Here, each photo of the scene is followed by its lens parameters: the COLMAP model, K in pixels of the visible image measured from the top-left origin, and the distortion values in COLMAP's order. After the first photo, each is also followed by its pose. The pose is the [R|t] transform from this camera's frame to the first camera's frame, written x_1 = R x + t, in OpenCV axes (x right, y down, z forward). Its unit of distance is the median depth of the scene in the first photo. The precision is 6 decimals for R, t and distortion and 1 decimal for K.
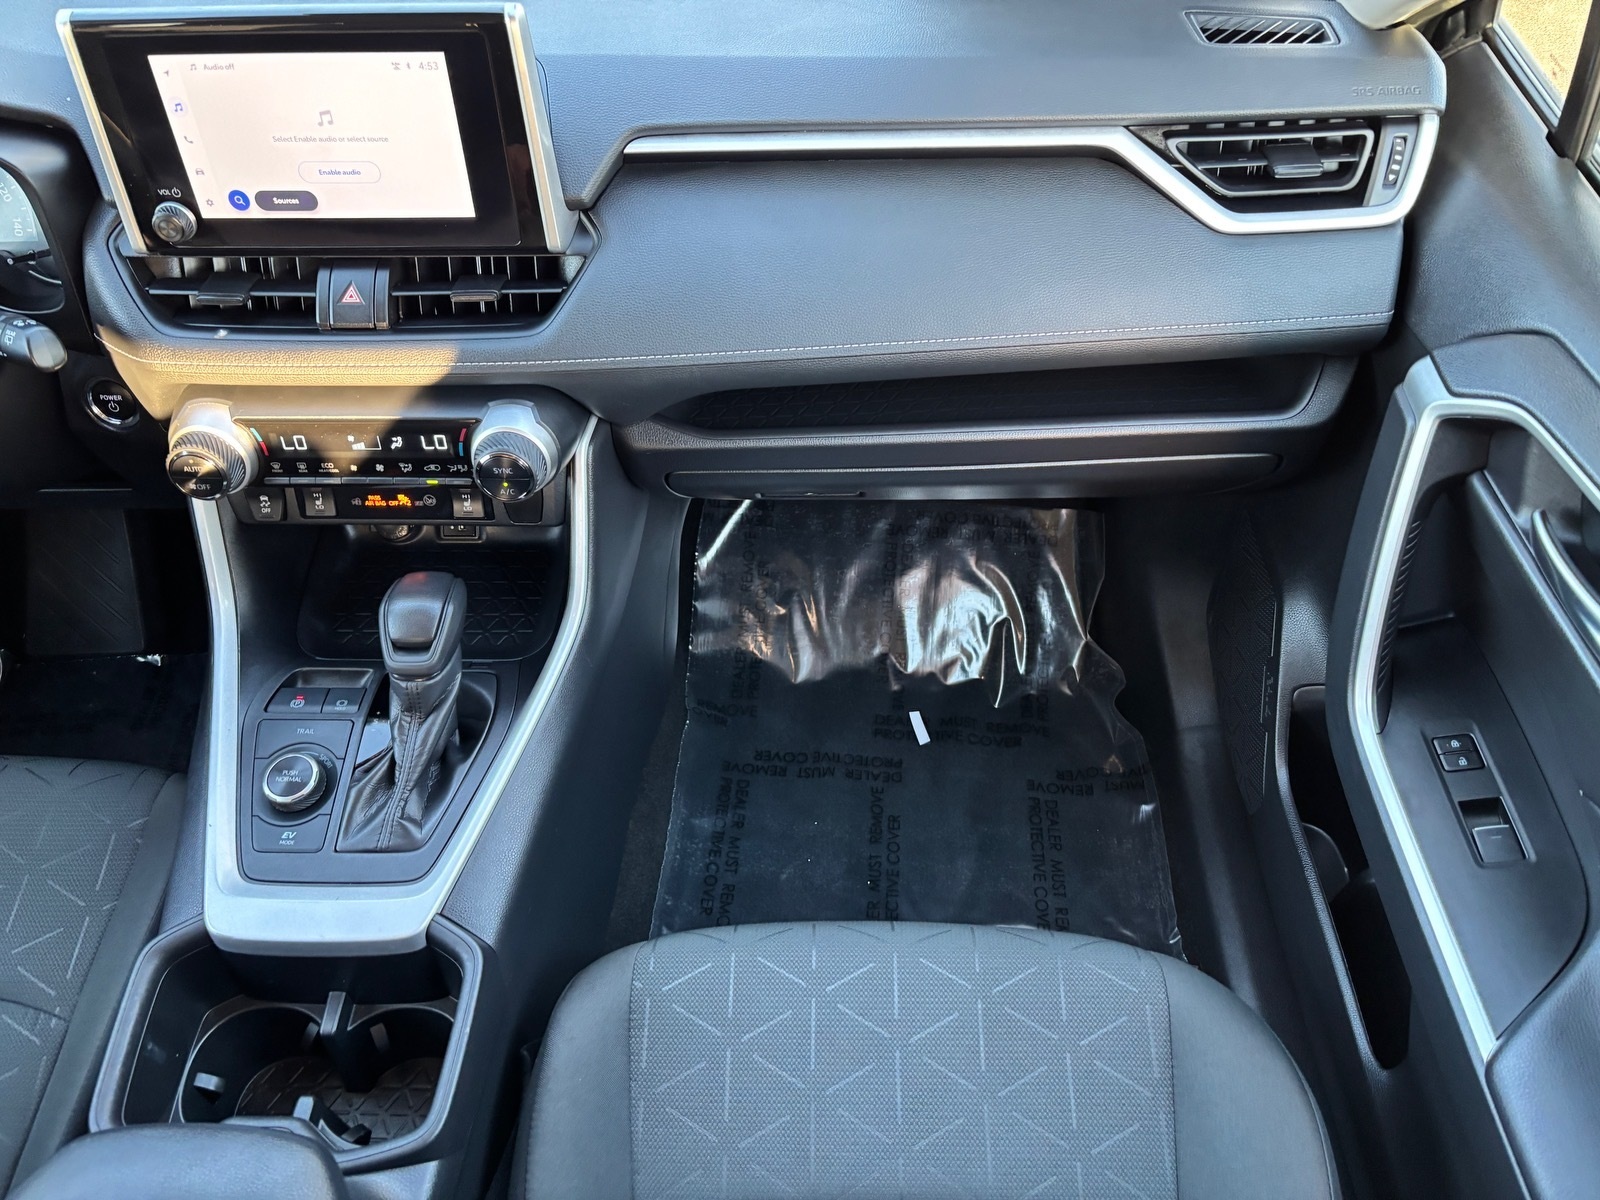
lens RADIAL K [[1216.7, 0, 788.3], [0, 1216.7, 584.4], [0, 0, 1]] dist [0.012685, 0.002201]
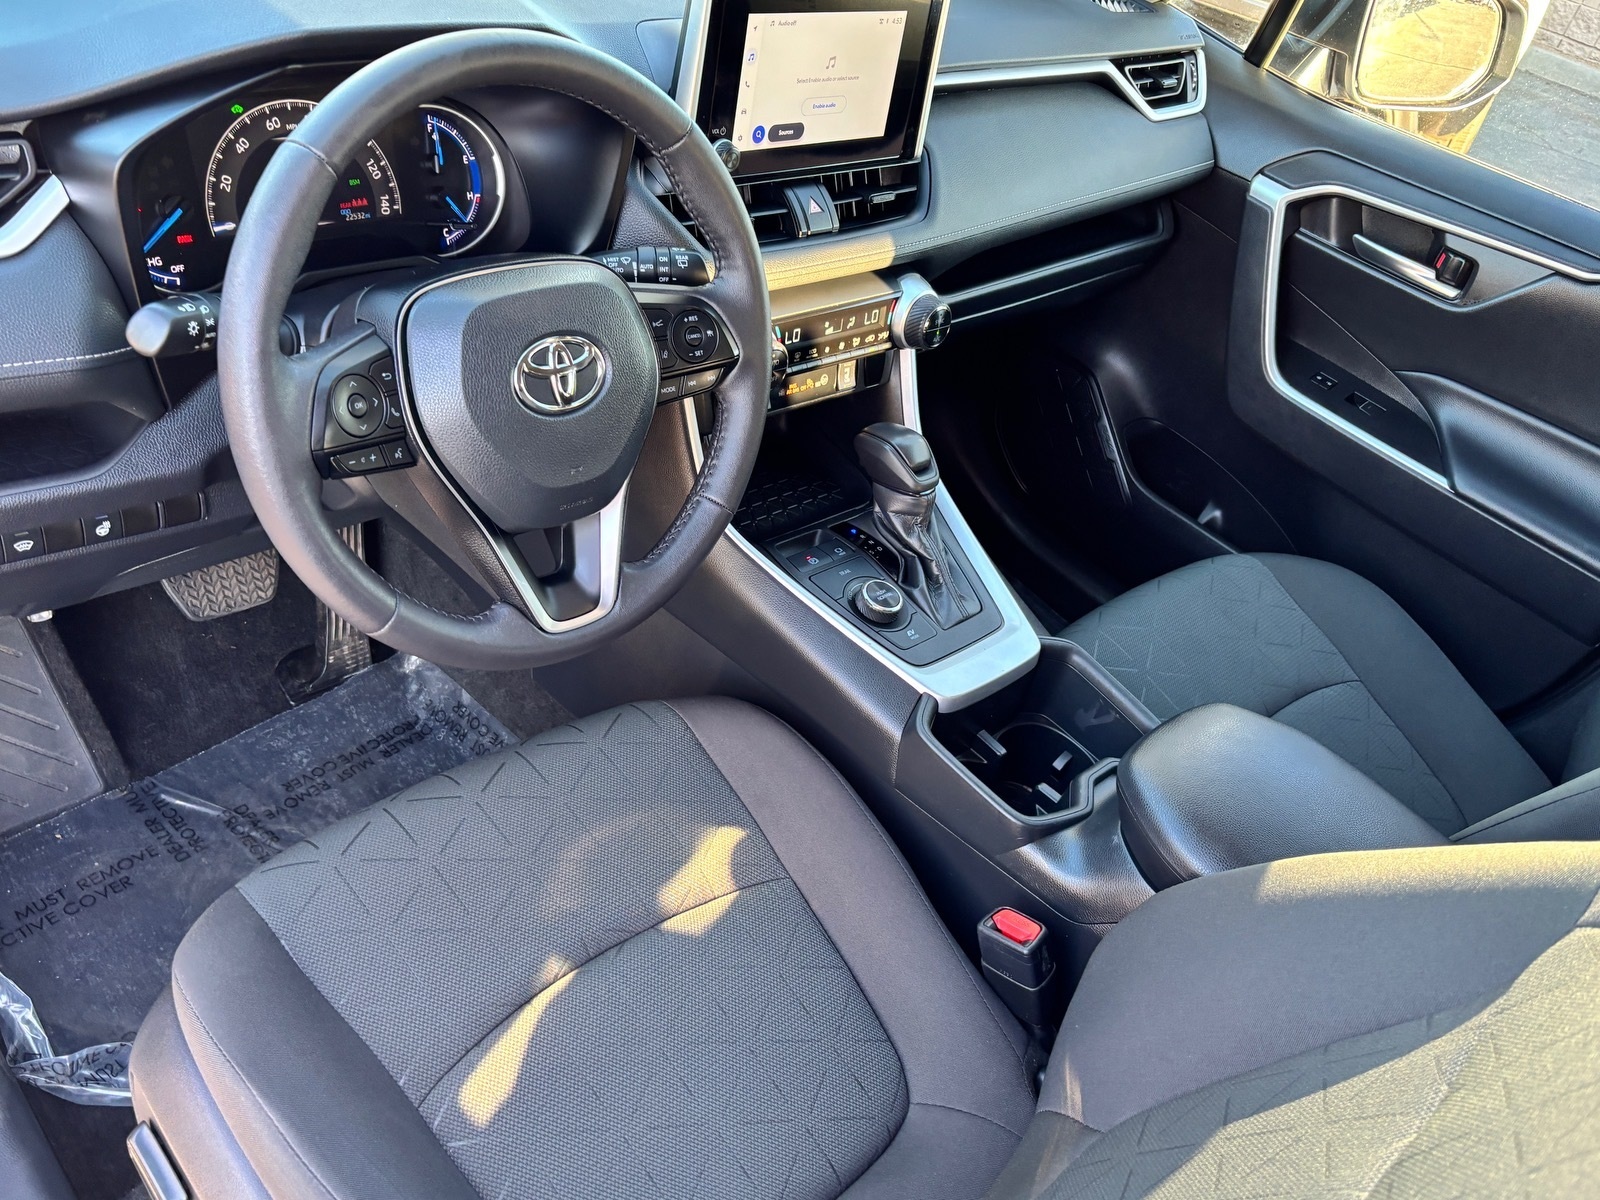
lens RADIAL K [[1362.8, 0, 773.4], [0, 1362.8, 600.0], [0, 0, 1]] dist [0.030059, -0.002239]
pose [[0.682385, -0.284730, 0.673260, -1.420531], [0.327519, 0.942492, 0.066634, 0.033812], [-0.653515, 0.175035, 0.736397, 0.068578]]
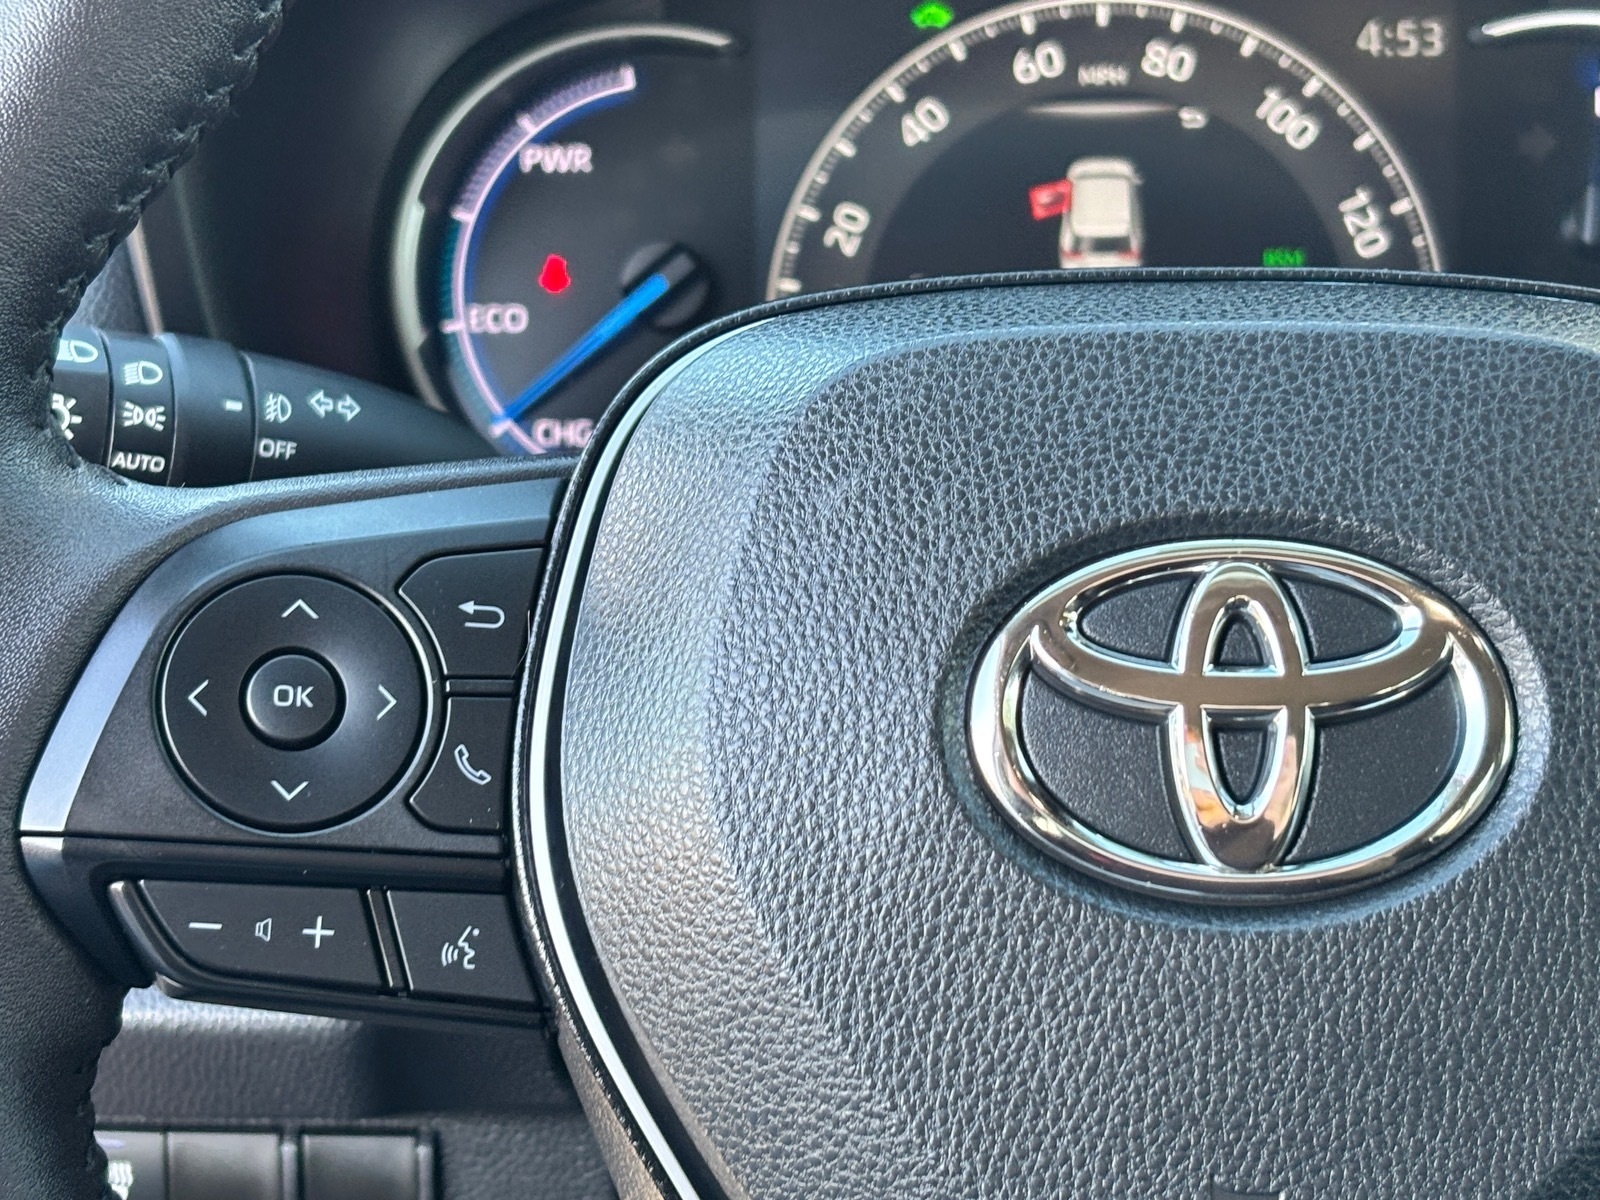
lens RADIAL K [[3101.2, 0, 733.4], [0, 3101.2, 606.0], [0, 0, 1]] dist [0.234621, -1.475036]
pose [[0.999823, 0.018710, 0.002004, -0.894116], [-0.016058, 0.903910, -0.427421, 0.077927], [-0.009809, 0.427313, 0.904050, 0.442424]]
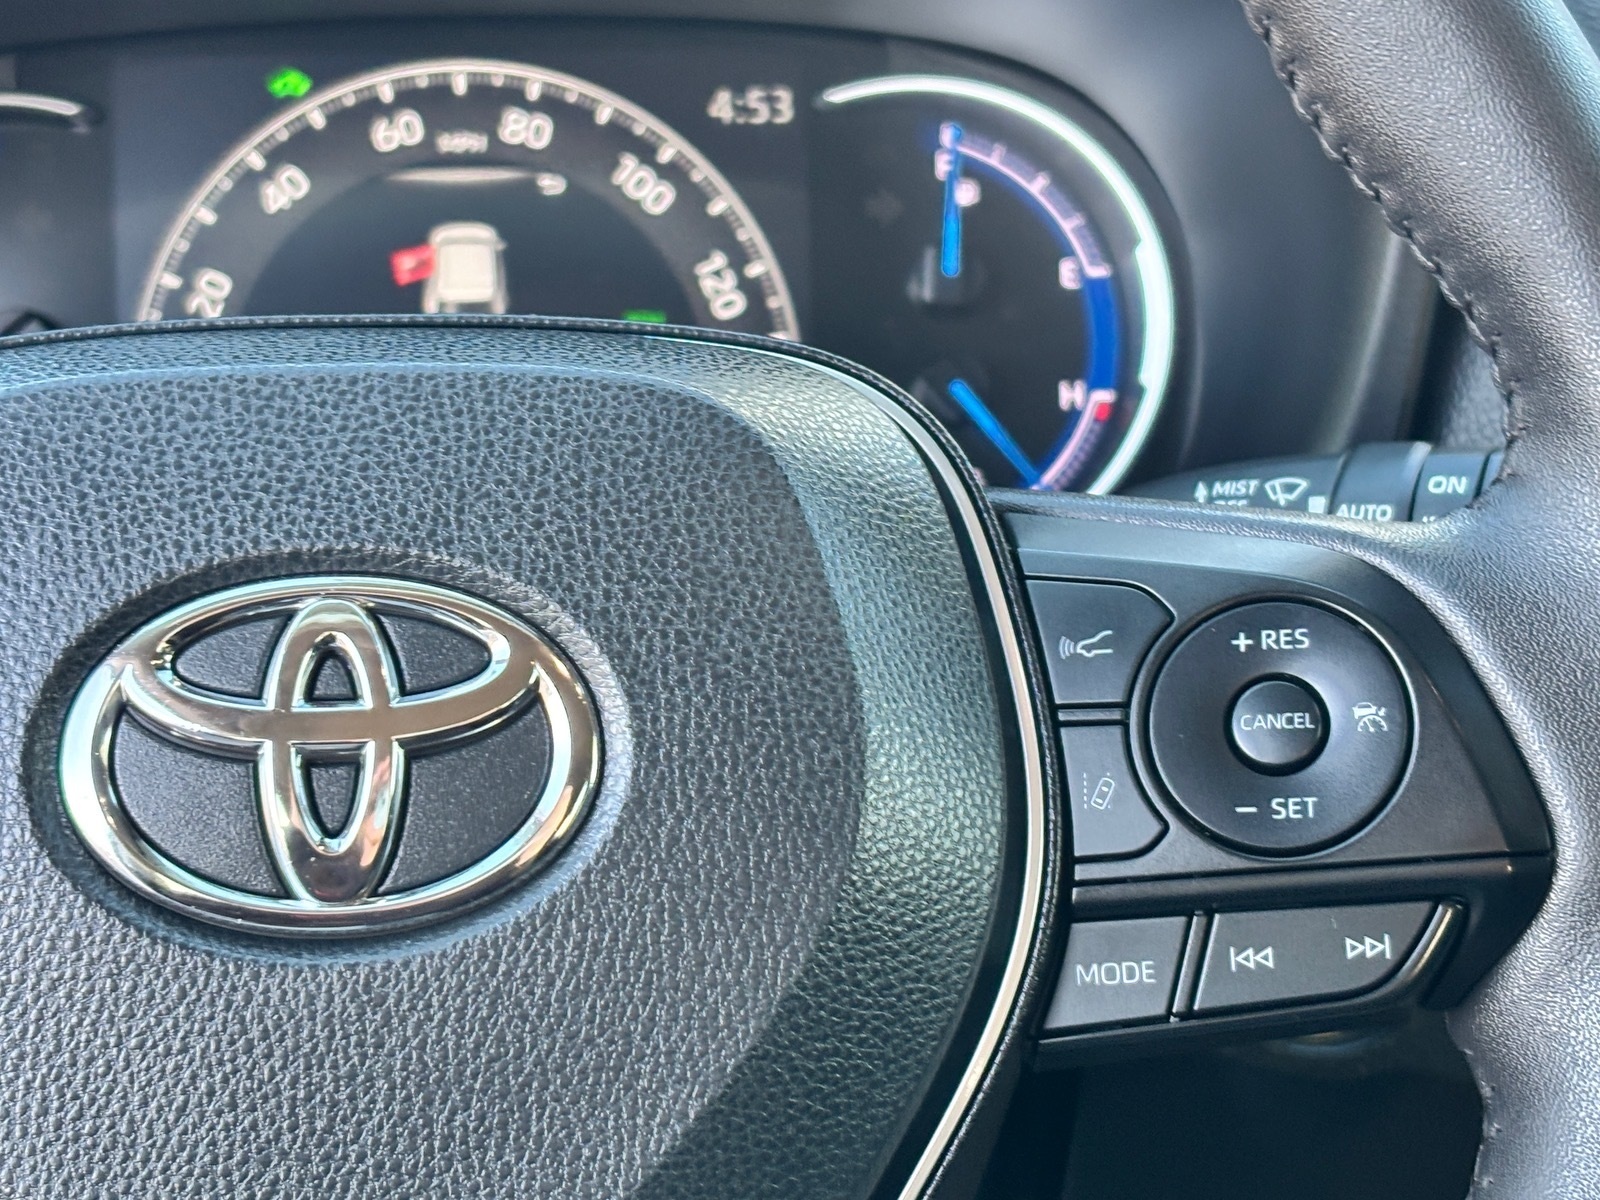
lens RADIAL K [[3093.5, 0, 800.0], [0, 3093.5, 600.0], [0, 0, 1]] dist [0.233163, -1.266690]
pose [[0.994048, -0.006079, 0.108776, -0.798999], [0.055077, 0.889496, -0.453611, 0.088936], [-0.093998, 0.456902, 0.884536, 0.437716]]
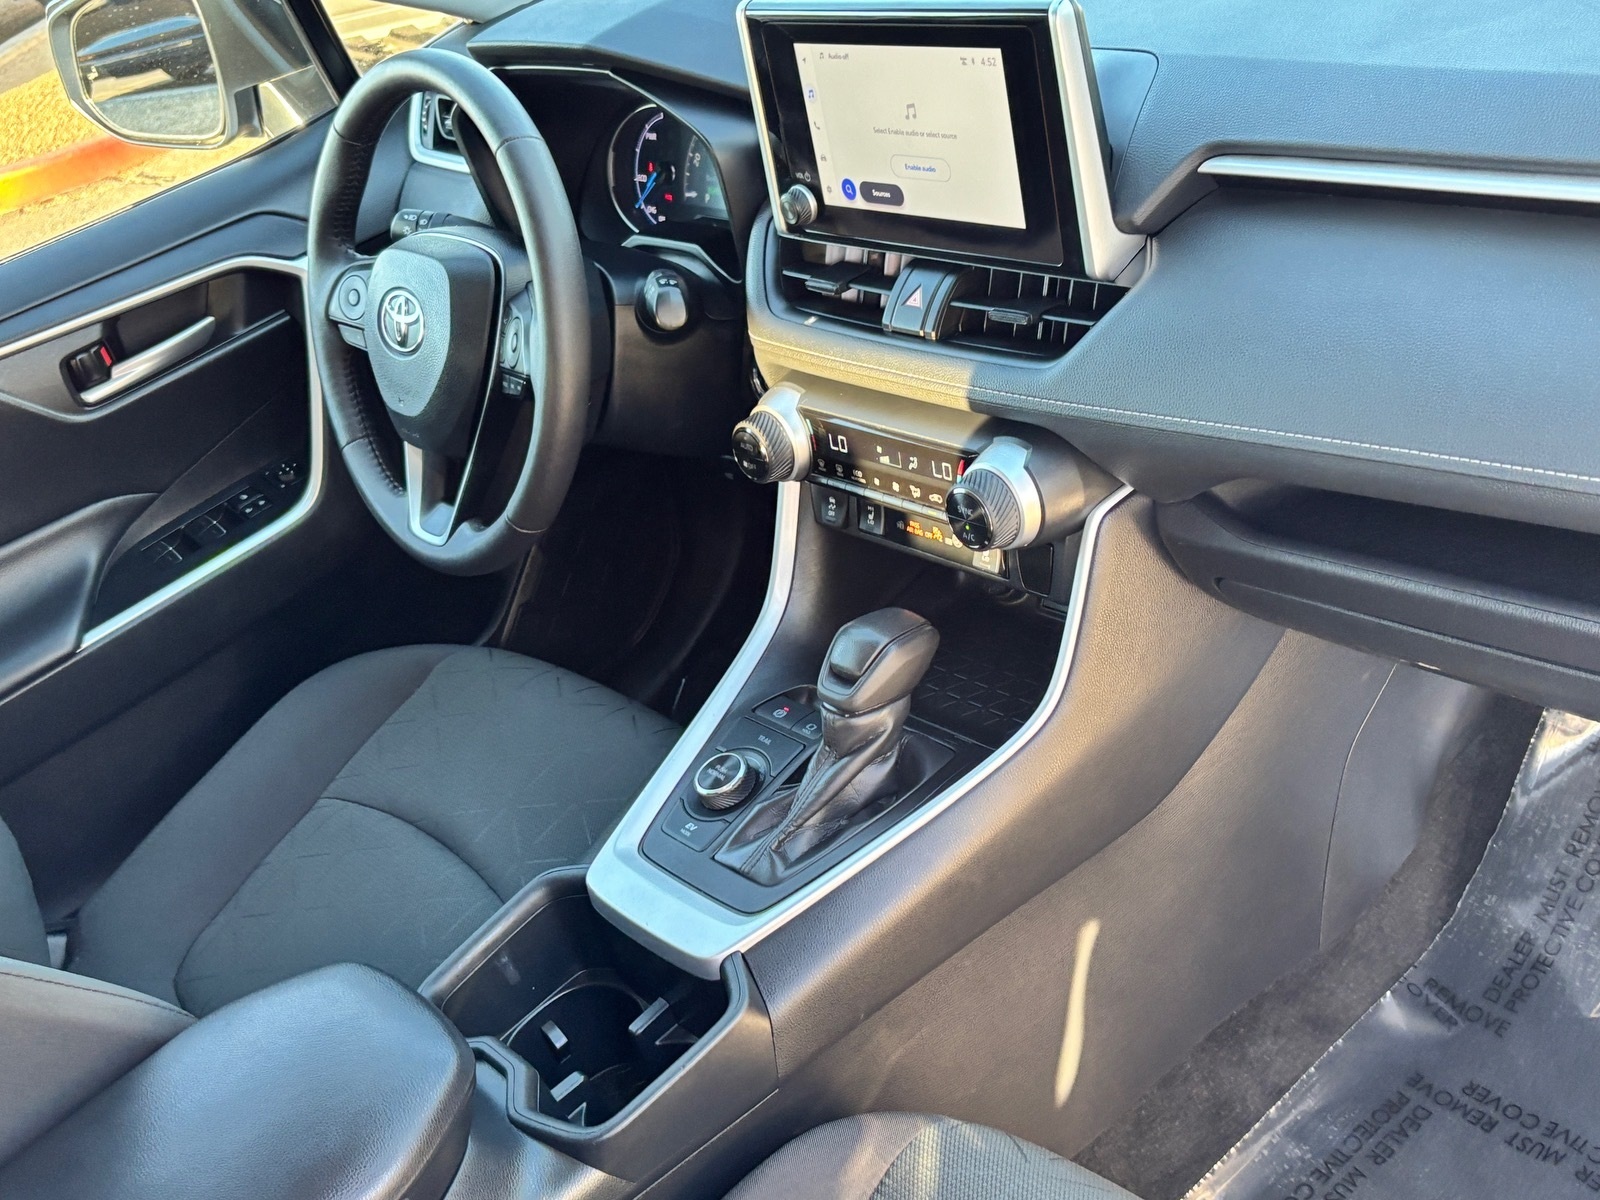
lens RADIAL K [[1808.4, 0, 800.0], [0, 1808.4, 600.0], [0, 0, 1]] dist [0.228384, -0.748230]
pose [[0.664355, 0.244584, -0.706266, 0.607093], [-0.321868, 0.946455, 0.024995, -0.026778], [0.674562, 0.210718, 0.707506, 0.010905]]
